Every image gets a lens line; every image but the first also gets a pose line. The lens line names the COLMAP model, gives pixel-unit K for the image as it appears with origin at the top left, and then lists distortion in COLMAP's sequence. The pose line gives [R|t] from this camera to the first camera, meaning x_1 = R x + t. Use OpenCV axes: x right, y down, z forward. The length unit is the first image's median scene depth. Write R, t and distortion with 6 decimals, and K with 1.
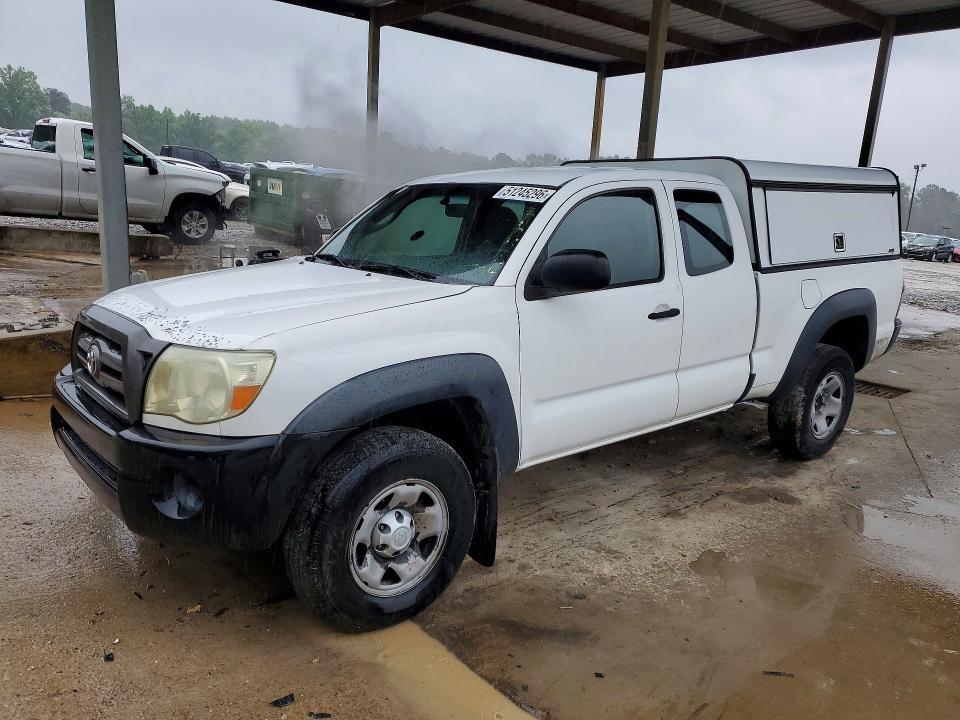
lens RADIAL K [[740.2, 0, 480.0], [0, 740.2, 360.0], [0, 0, 1]] dist [0.024329, -0.005431]
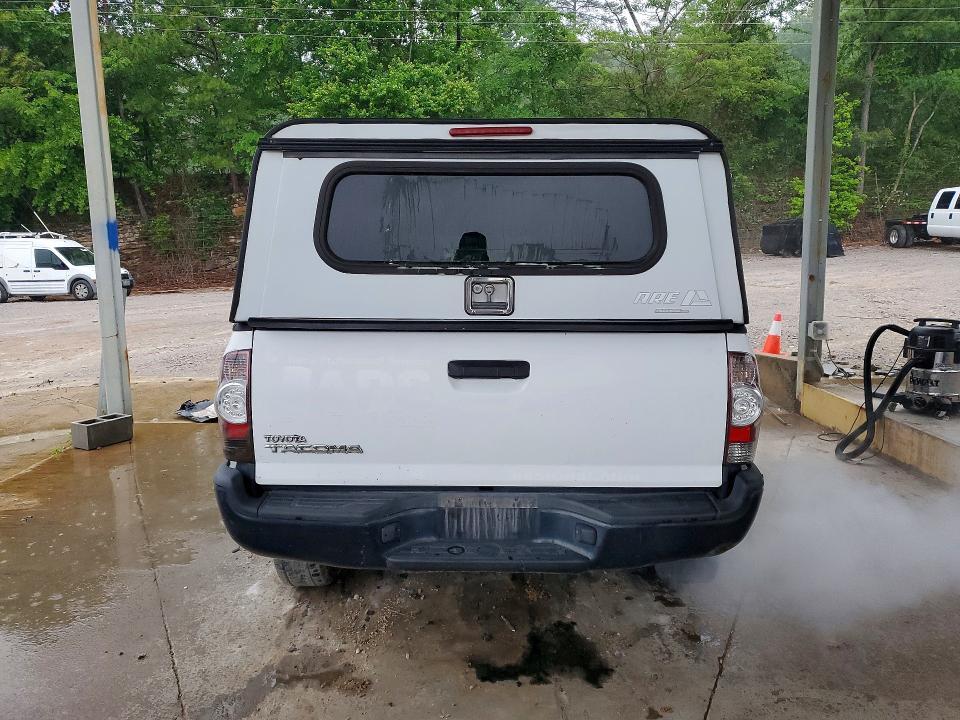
lens RADIAL K [[740.2, 0, 480.0], [0, 740.2, 360.0], [0, 0, 1]] dist [0.024329, -0.005431]
pose [[-0.629890, 0.071398, -0.773396, 1.031298], [-0.188550, 0.951921, 0.241443, -0.322980], [0.753451, 0.297907, -0.586143, 1.743316]]
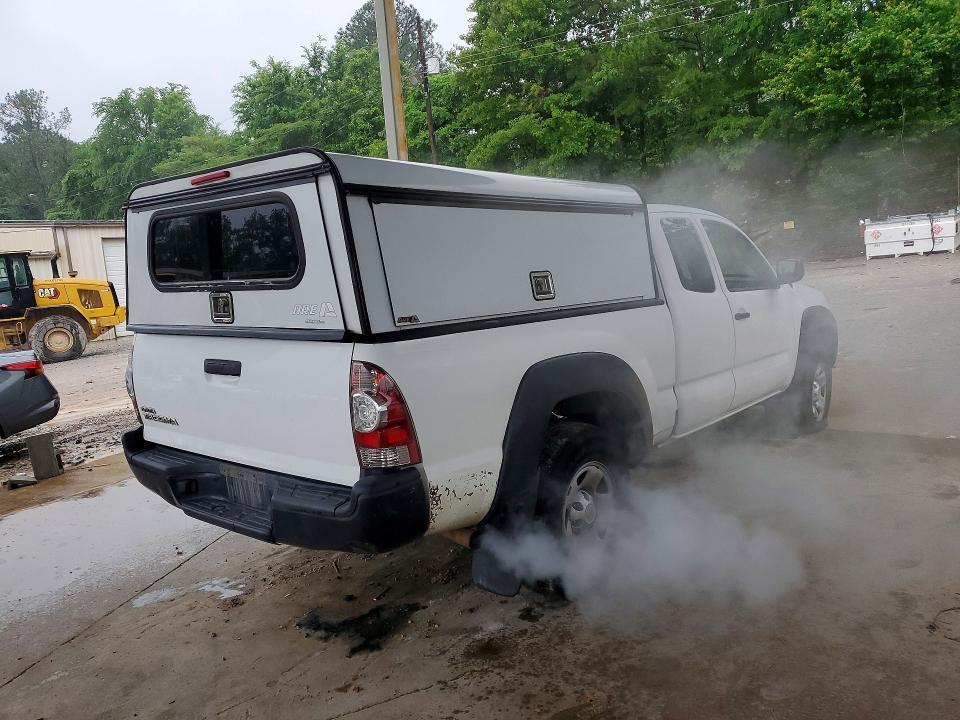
lens RADIAL K [[740.2, 0, 480.0], [0, 740.2, 360.0], [0, 0, 1]] dist [0.024329, -0.005431]
pose [[-0.977983, 0.054264, -0.201504, 0.514531], [-0.016649, 0.942234, 0.334541, -0.424392], [0.208018, 0.330531, -0.920586, 2.104766]]
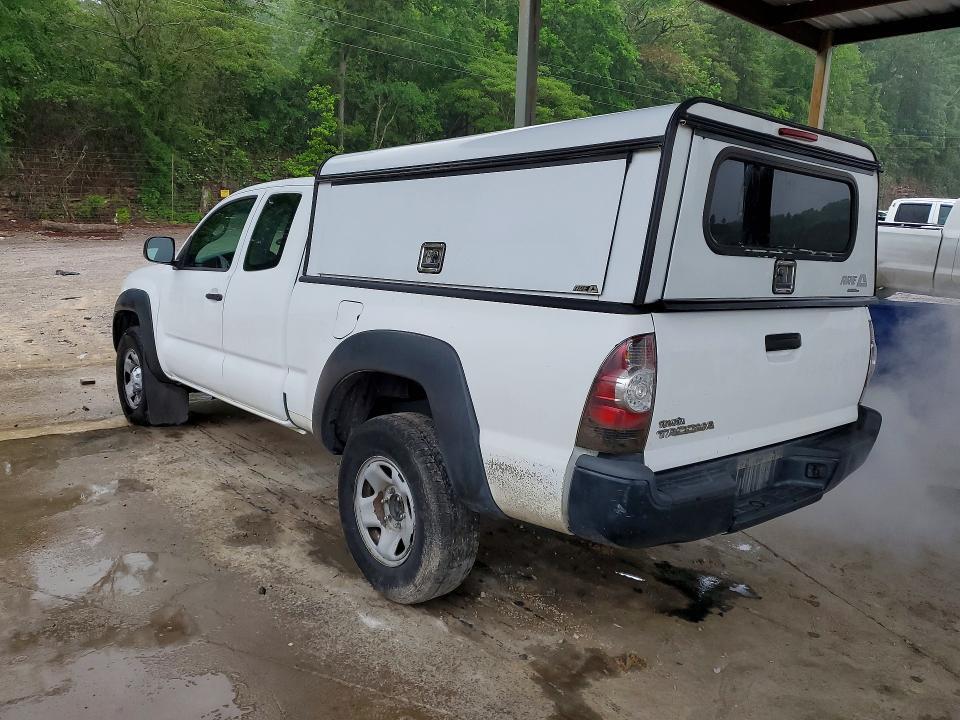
lens RADIAL K [[741.4, 0, 460.1], [0, 741.4, 357.8], [0, 0, 1]] dist [0.007801, 0.001217]
pose [[0.015254, 0.118063, -0.992889, 1.228307], [-0.261166, 0.959003, 0.110022, -0.170787], [0.965173, 0.257631, 0.045463, 1.142026]]
